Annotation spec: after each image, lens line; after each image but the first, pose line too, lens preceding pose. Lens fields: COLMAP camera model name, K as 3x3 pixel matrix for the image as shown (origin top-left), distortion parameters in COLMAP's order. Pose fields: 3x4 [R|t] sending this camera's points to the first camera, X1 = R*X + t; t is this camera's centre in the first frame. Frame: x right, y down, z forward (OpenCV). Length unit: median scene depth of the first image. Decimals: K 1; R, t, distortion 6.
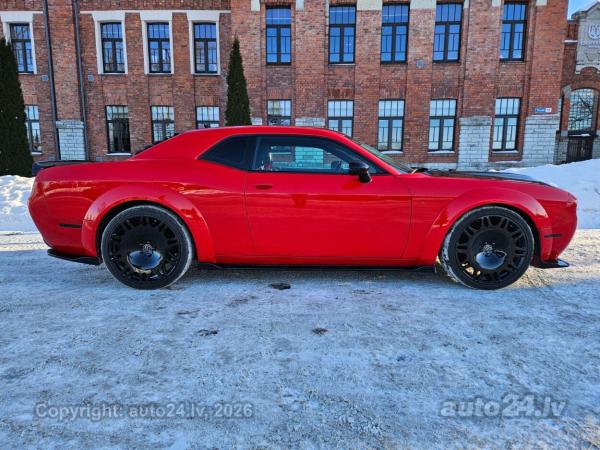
lens RADIAL K [[384.3, 0, 302.3], [0, 384.3, 225.1], [0, 0, 1]] dist [0.085540, -0.065235]
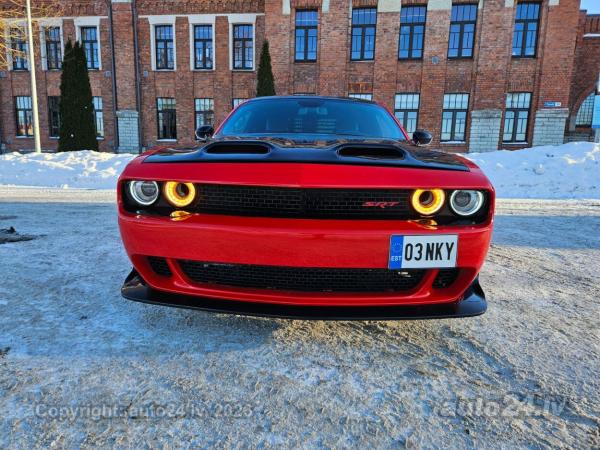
lens RADIAL K [[392.7, 0, 305.9], [0, 392.7, 222.9], [0, 0, 1]] dist [0.083616, -0.069732]
pose [[0.994300, 0.037435, -0.099832, 0.071379], [-0.036608, 0.999279, 0.010109, 0.038622], [0.100138, -0.006396, 0.994953, -0.137534]]
